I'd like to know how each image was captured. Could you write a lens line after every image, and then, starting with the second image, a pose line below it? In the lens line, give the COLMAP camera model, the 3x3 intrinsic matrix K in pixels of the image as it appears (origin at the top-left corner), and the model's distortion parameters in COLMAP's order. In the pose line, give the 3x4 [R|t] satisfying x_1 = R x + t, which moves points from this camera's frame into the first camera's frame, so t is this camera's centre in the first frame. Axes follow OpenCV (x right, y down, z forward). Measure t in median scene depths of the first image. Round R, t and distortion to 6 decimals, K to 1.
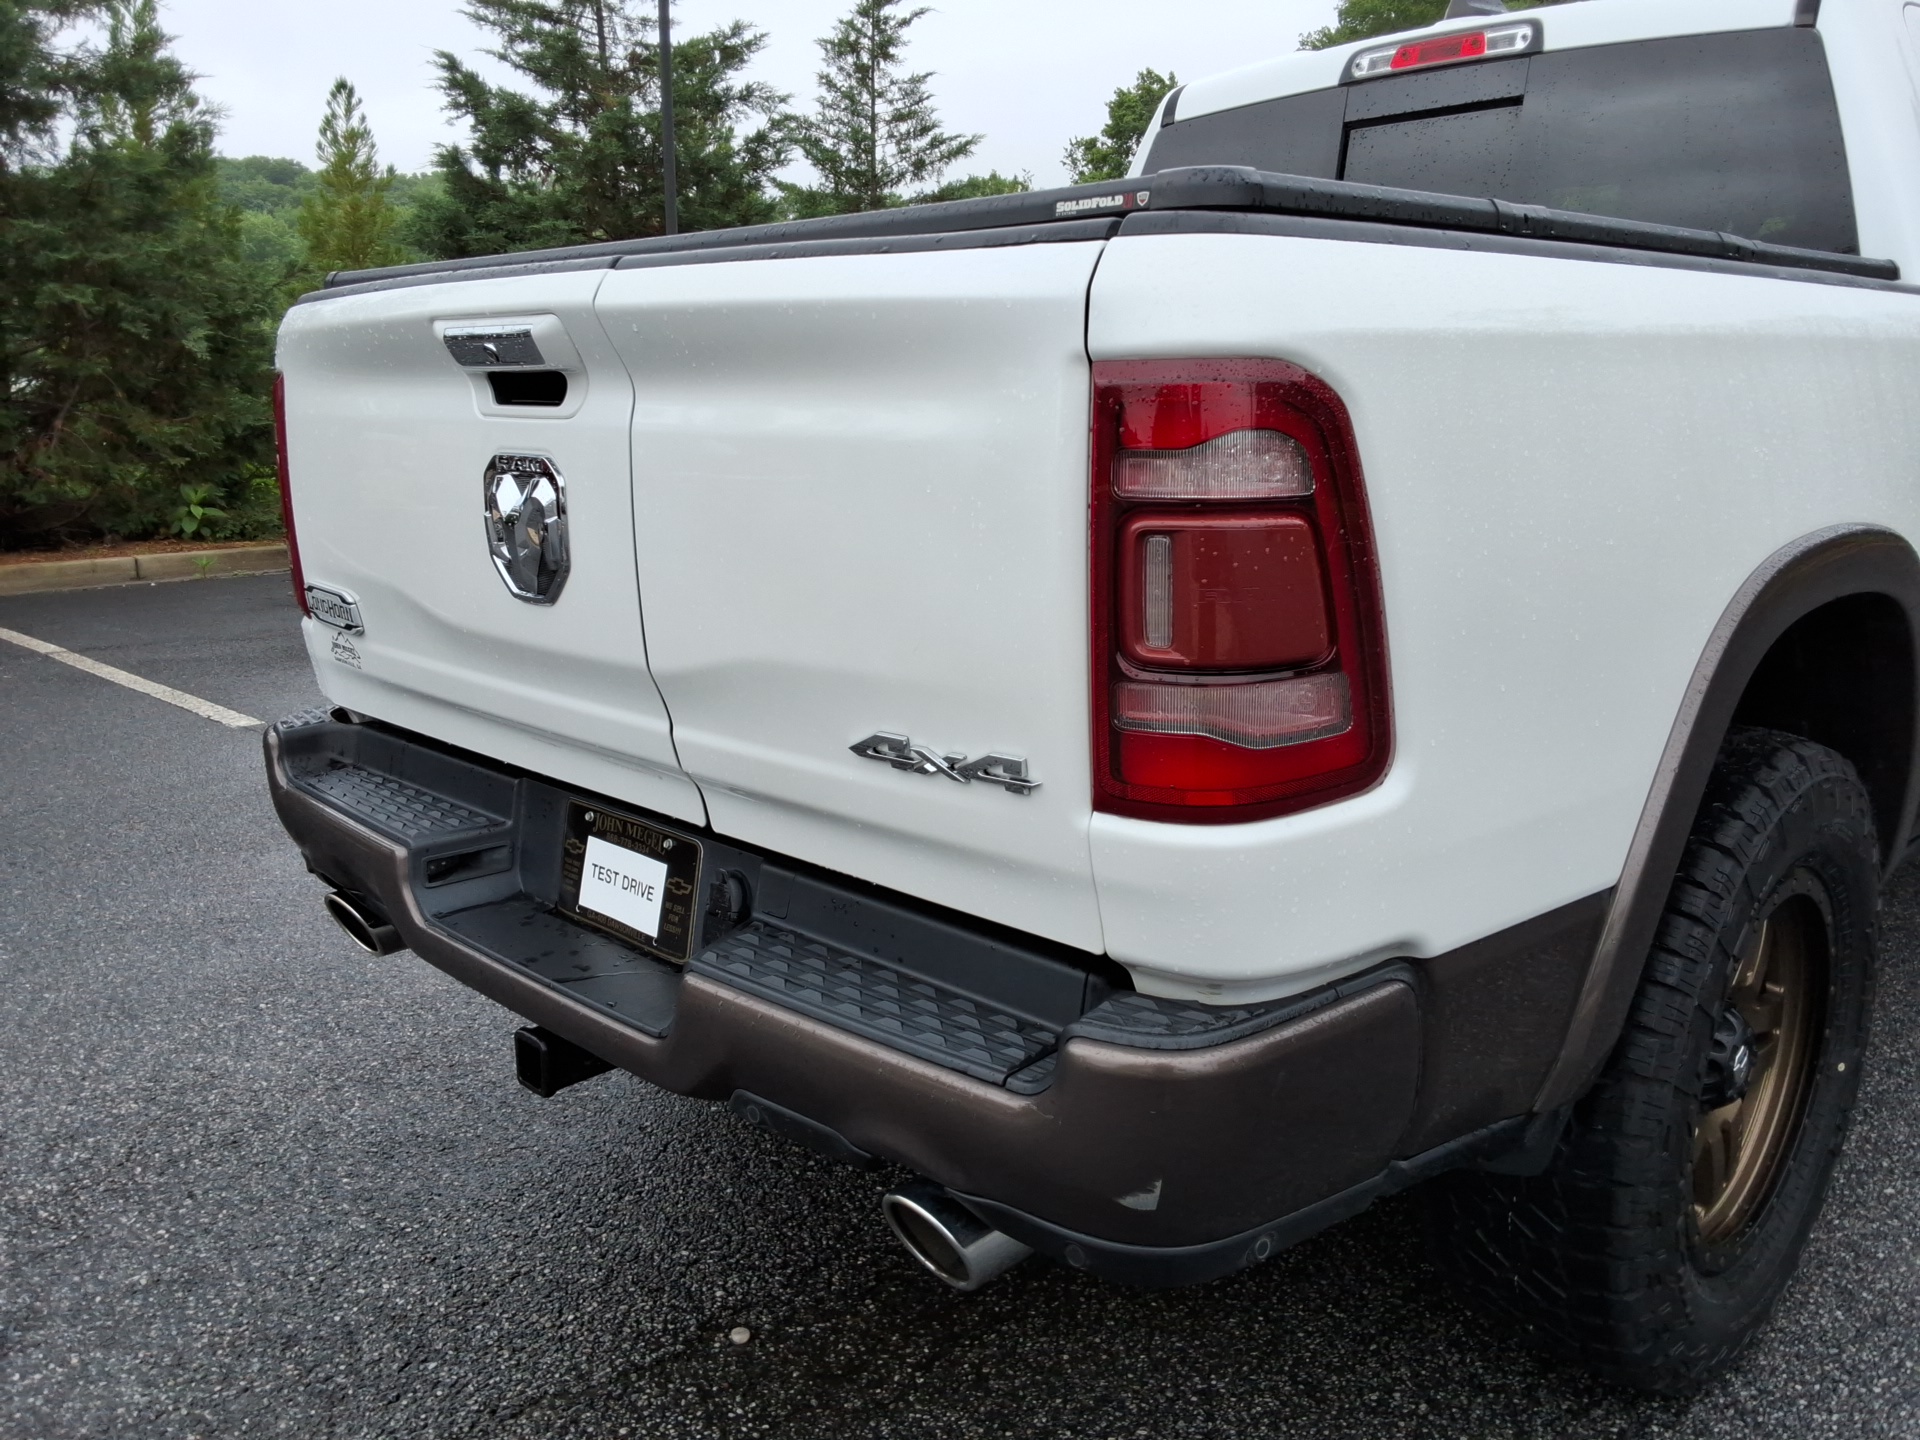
lens RADIAL K [[1529.5, 0, 979.7], [0, 1529.5, 701.1], [0, 0, 1]] dist [0.129999, -0.200778]
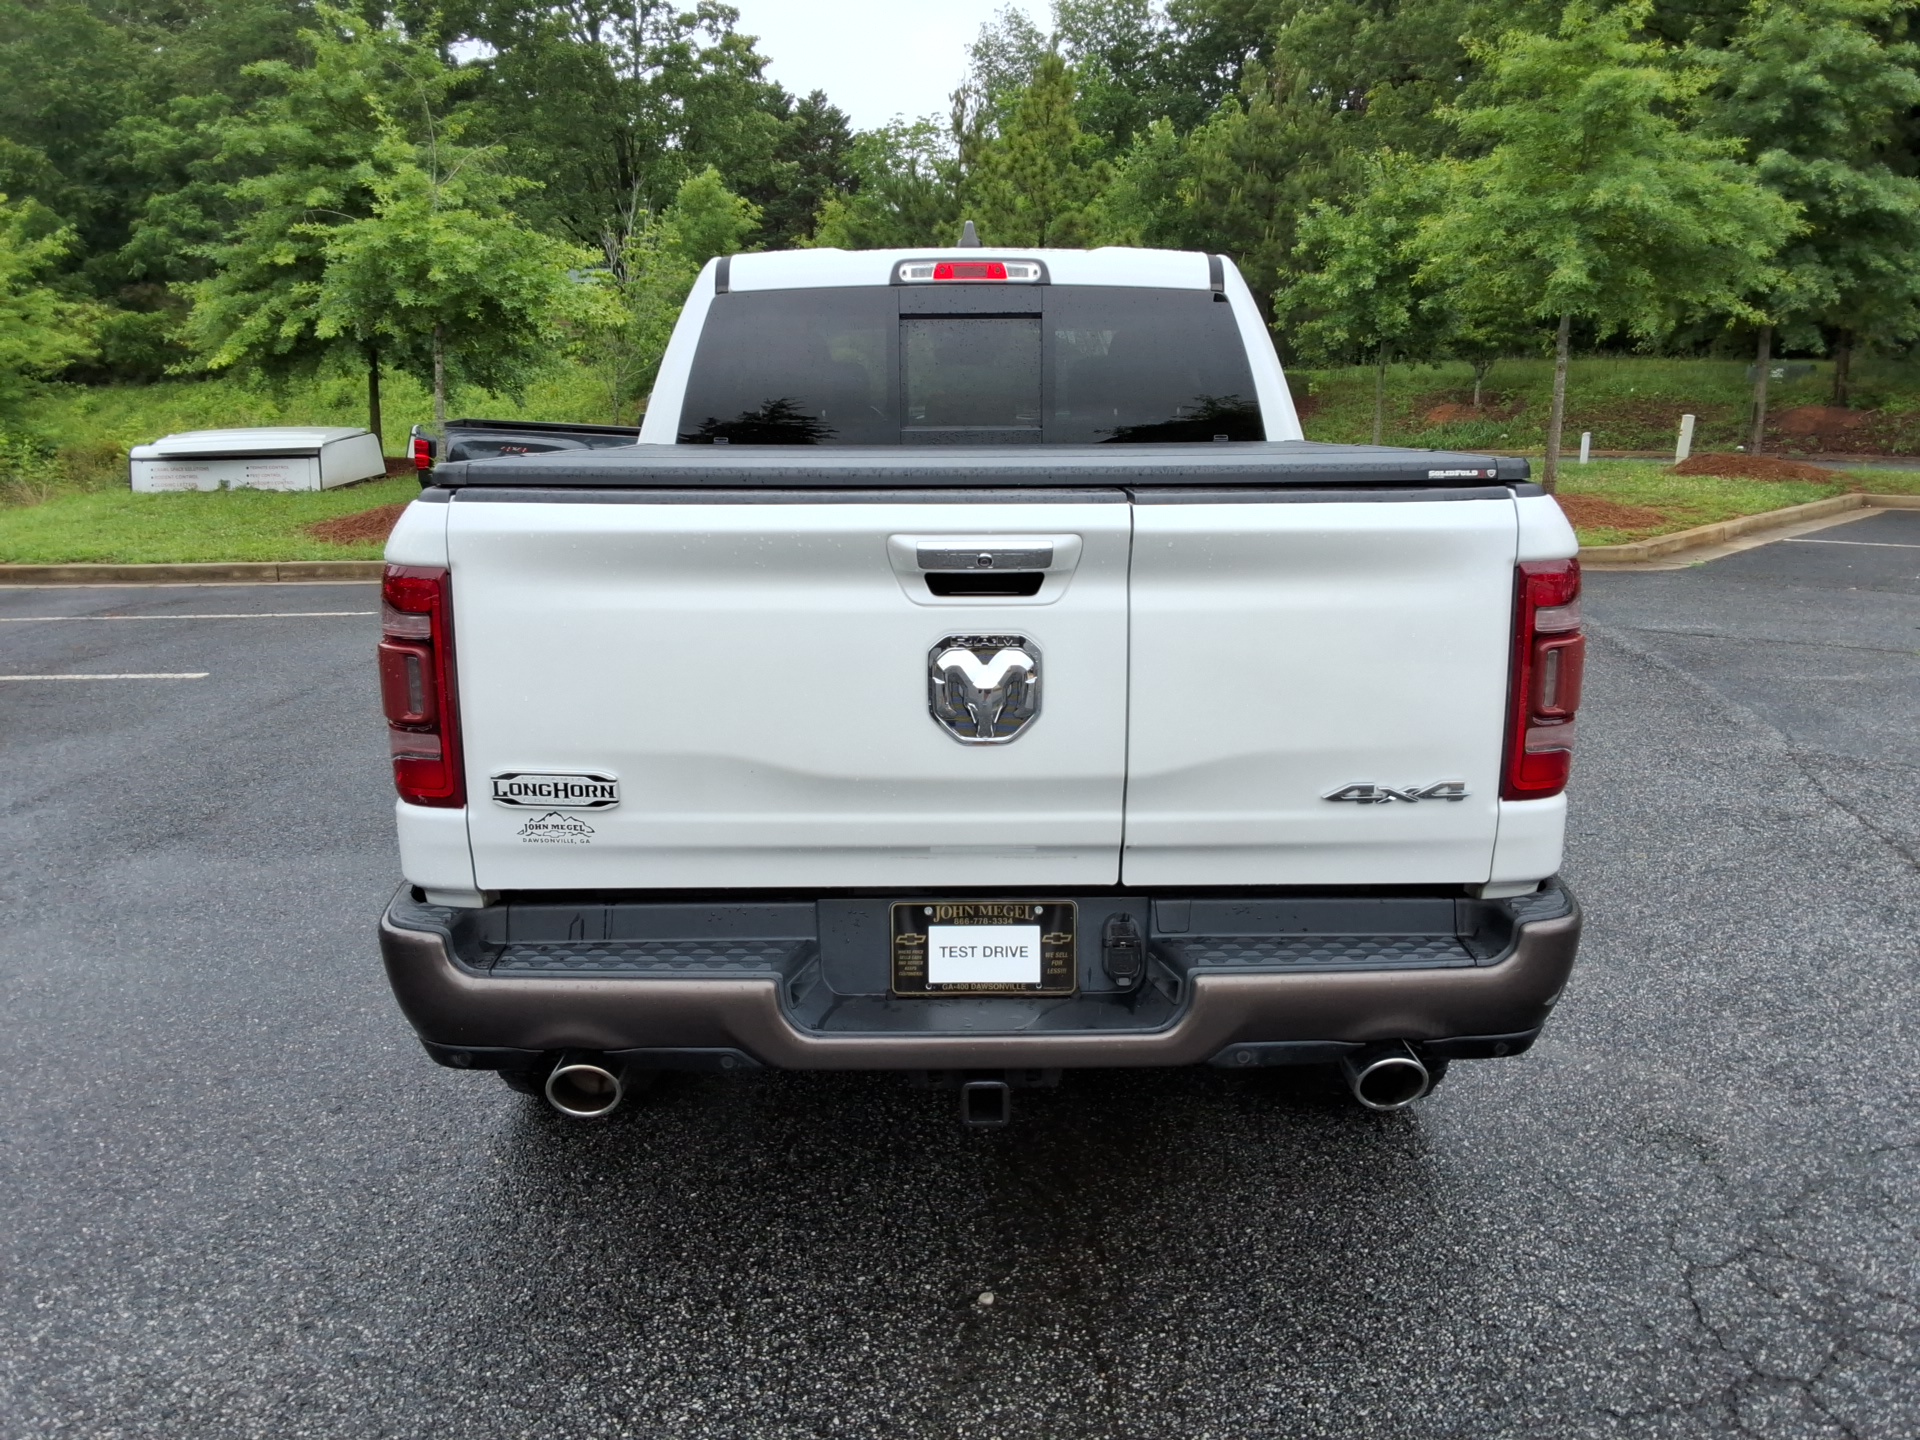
lens RADIAL K [[1534.2, 0, 968.9], [0, 1534.2, 708.0], [0, 0, 1]] dist [0.129428, -0.202867]
pose [[0.698815, -0.129255, 0.703528, -0.887558], [0.142500, 0.988980, 0.040154, -0.109056], [-0.700965, 0.072192, 0.709533, 0.065324]]
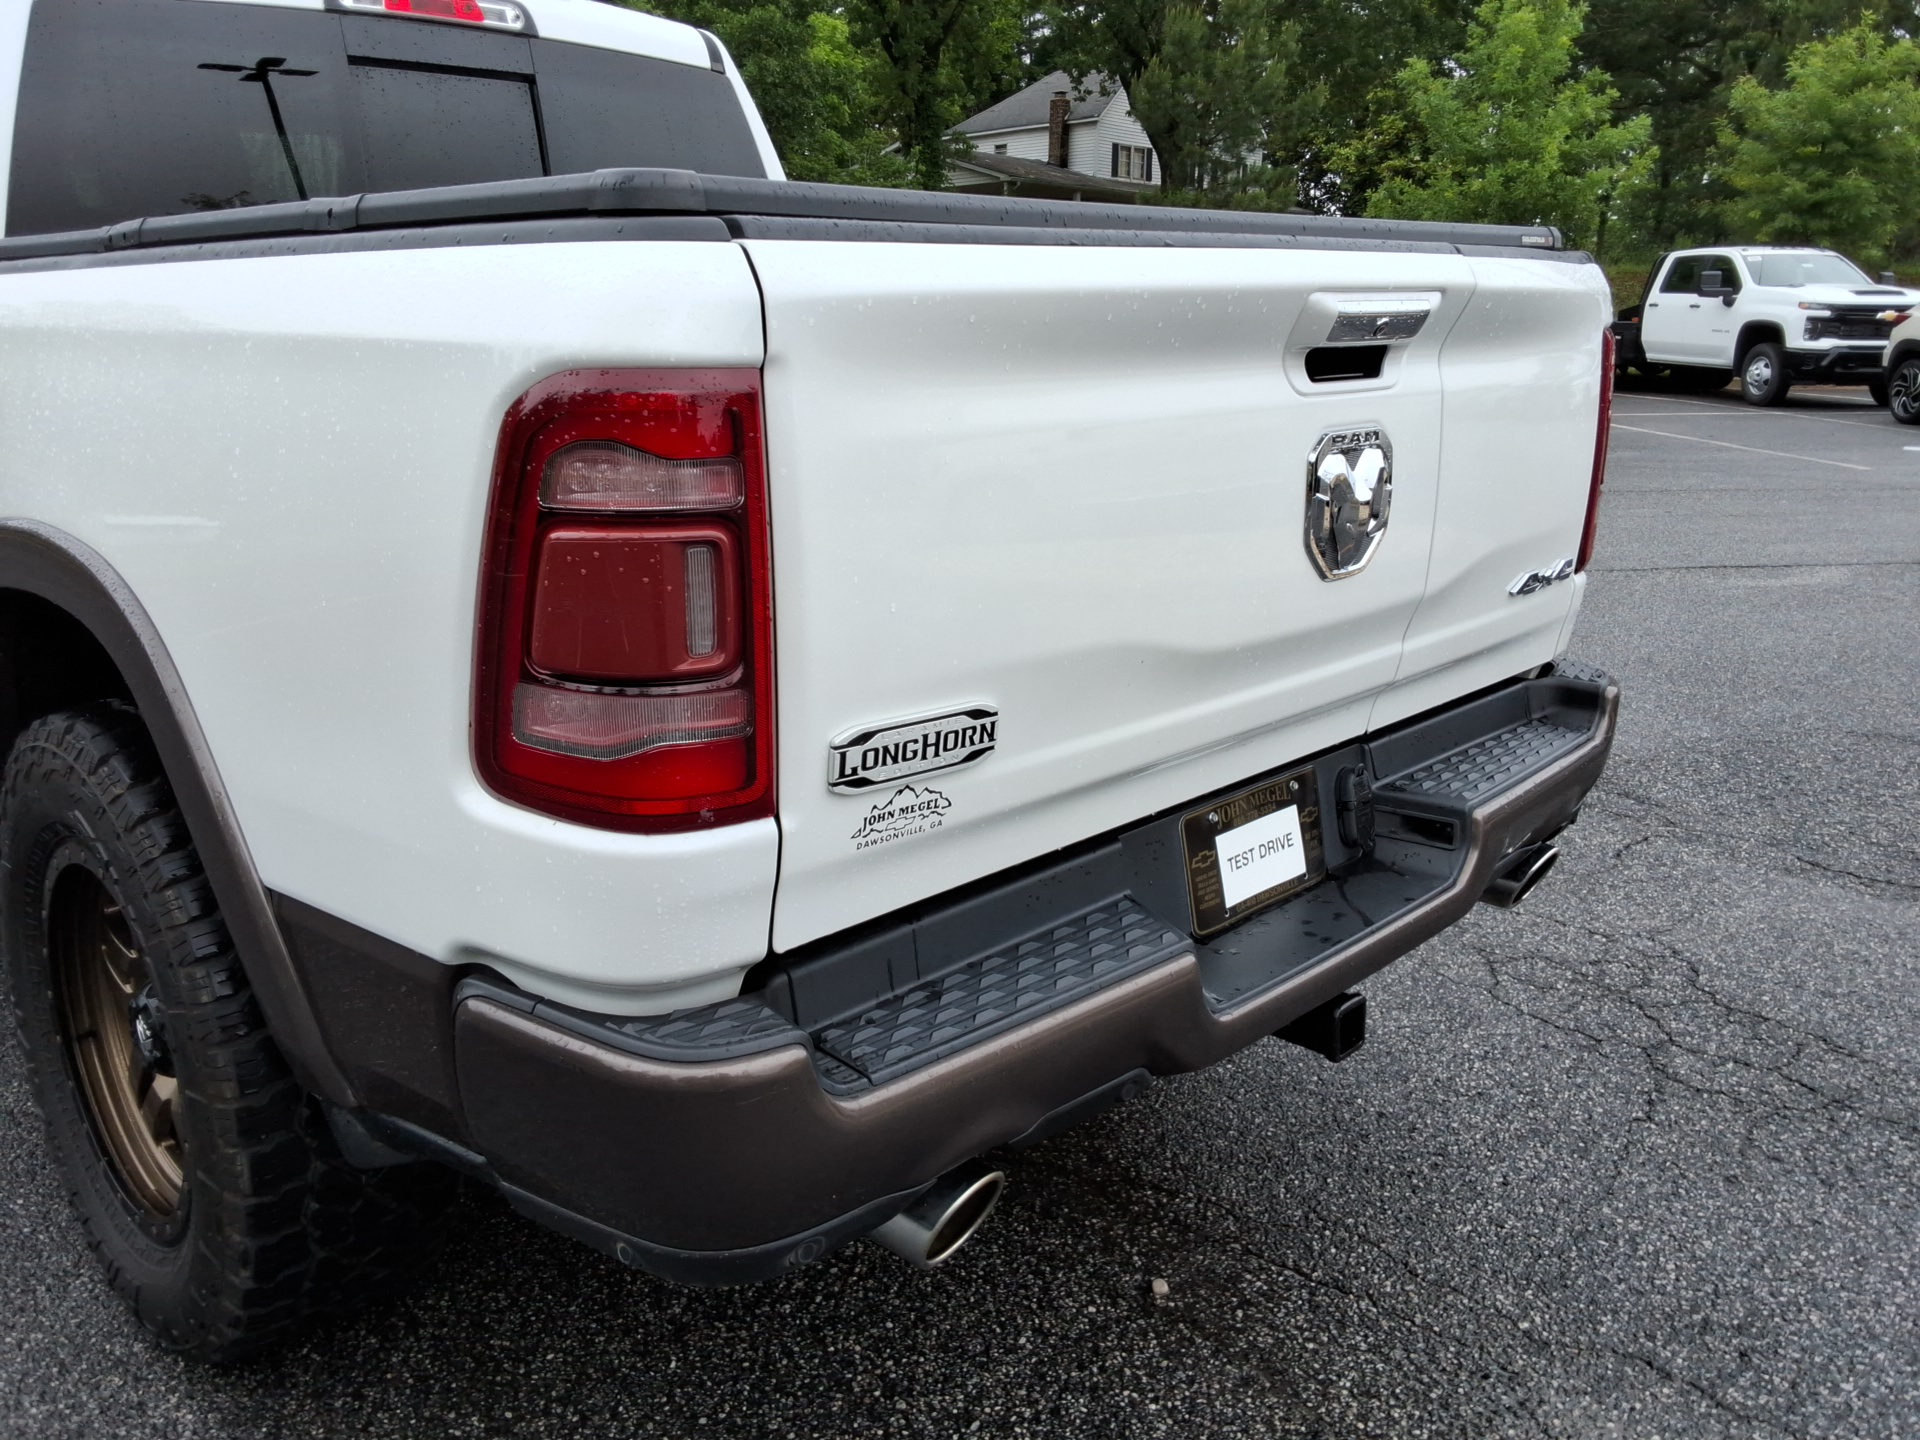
lens RADIAL K [[1534.2, 0, 968.9], [0, 1534.2, 708.0], [0, 0, 1]] dist [0.129428, -0.202867]
pose [[-0.023536, -0.240719, 0.970310, -0.941518], [0.208880, 0.947973, 0.240244, -0.202862], [-0.977658, 0.208332, 0.027970, 0.904084]]
